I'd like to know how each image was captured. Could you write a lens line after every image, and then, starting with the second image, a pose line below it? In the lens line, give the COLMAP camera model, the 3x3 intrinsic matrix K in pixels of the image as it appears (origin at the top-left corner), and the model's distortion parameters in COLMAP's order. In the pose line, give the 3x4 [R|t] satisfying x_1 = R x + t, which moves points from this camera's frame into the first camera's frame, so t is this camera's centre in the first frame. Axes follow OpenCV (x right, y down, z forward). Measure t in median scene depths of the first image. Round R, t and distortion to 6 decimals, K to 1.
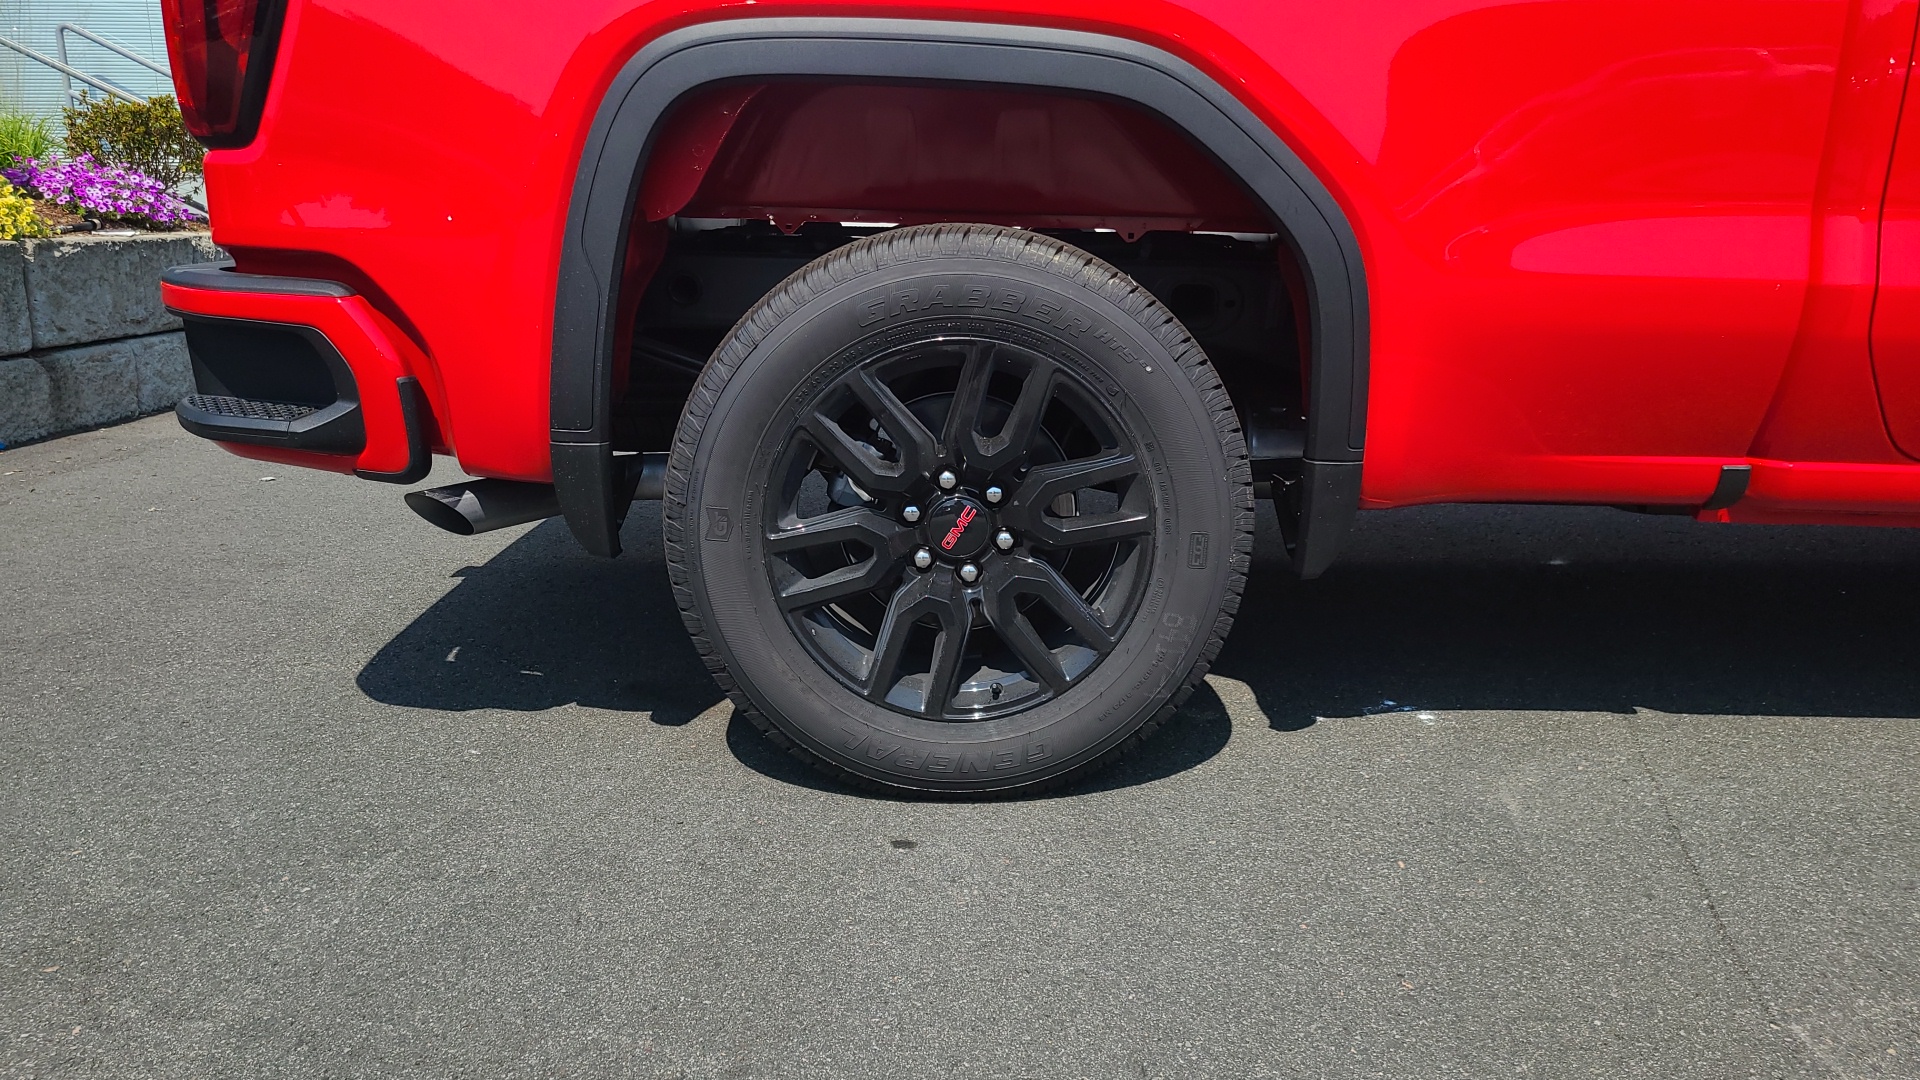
lens RADIAL K [[1391.1, 0, 961.4], [0, 1391.1, 560.2], [0, 0, 1]] dist [0.003101, -0.001400]
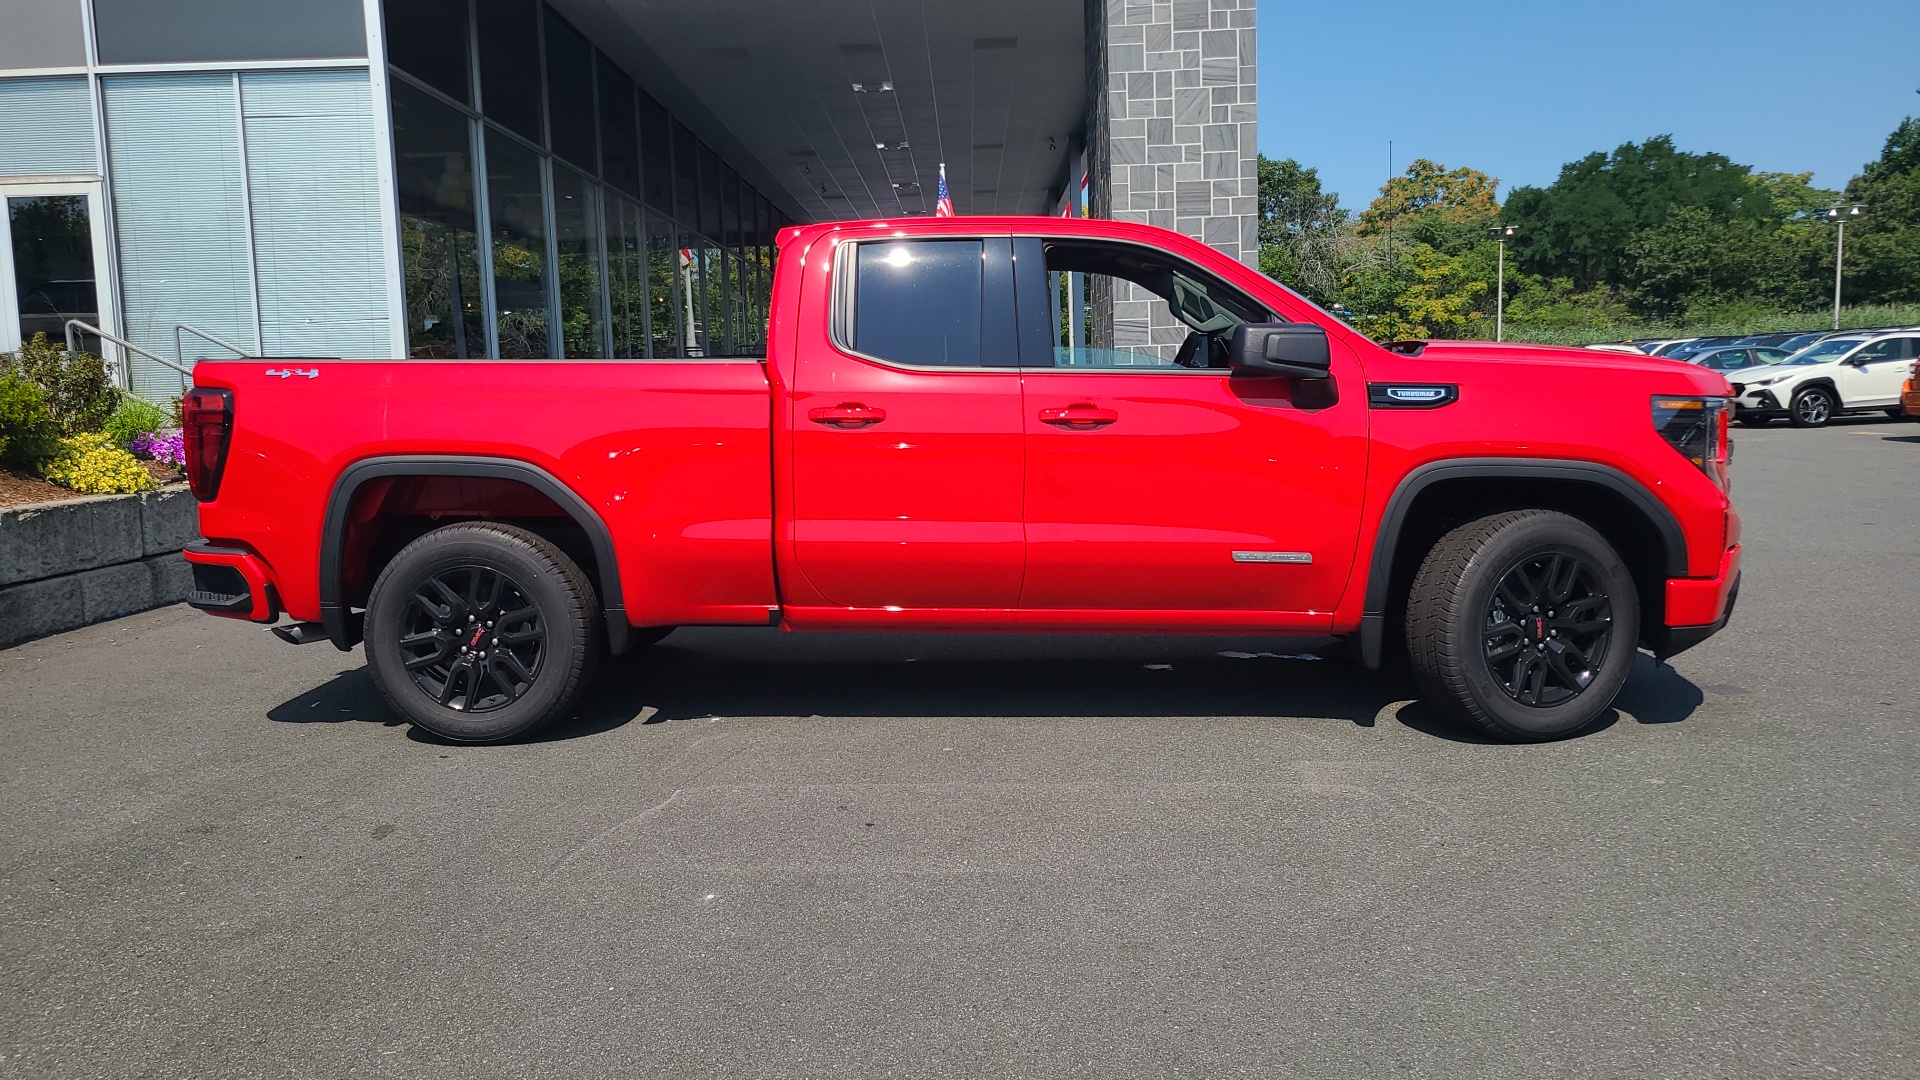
lens RADIAL K [[1441.1, 0, 936.5], [0, 1441.1, 547.6], [0, 0, 1]] dist [0.060569, -0.048017]
pose [[0.995429, -0.022387, -0.092840, 1.086794], [0.011272, 0.992883, -0.118563, 0.138773], [0.094834, 0.116975, 0.988597, -1.575832]]
